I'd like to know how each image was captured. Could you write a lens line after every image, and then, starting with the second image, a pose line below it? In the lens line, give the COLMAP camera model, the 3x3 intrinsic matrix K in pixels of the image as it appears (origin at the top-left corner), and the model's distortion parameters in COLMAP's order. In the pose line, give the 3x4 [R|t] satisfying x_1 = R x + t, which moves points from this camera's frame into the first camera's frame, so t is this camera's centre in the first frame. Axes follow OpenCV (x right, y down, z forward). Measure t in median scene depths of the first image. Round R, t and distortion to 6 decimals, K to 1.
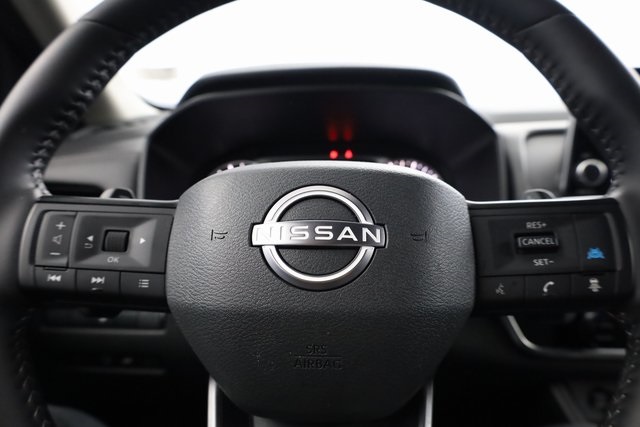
lens RADIAL K [[436.2, 0, 320.0], [0, 436.2, 213.5], [0, 0, 1]] dist [-0.000230, -0.000081]
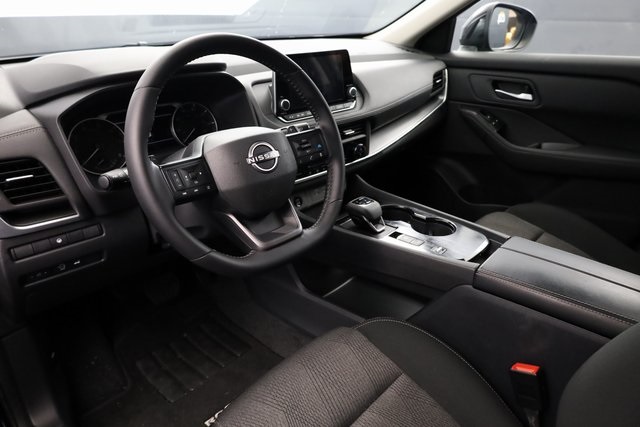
lens RADIAL K [[456.6, 0, 320.0], [0, 456.6, 213.5], [0, 0, 1]] dist [0.044572, 0.000775]
pose [[0.666178, -0.295194, 0.684885, -2.046024], [0.106619, 0.946595, 0.304288, -0.511022], [-0.738132, -0.129688, 0.662074, -1.517640]]
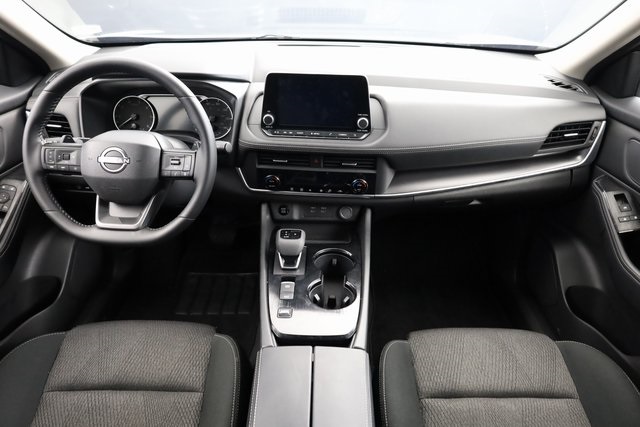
lens RADIAL K [[456.6, 0, 320.0], [0, 456.6, 213.5], [0, 0, 1]] dist [0.044572, 0.000775]
pose [[0.999370, 0.034022, -0.010078, 1.829297], [-0.028270, 0.935067, 0.353341, -0.981341], [0.021445, -0.352834, 0.935440, -2.951555]]
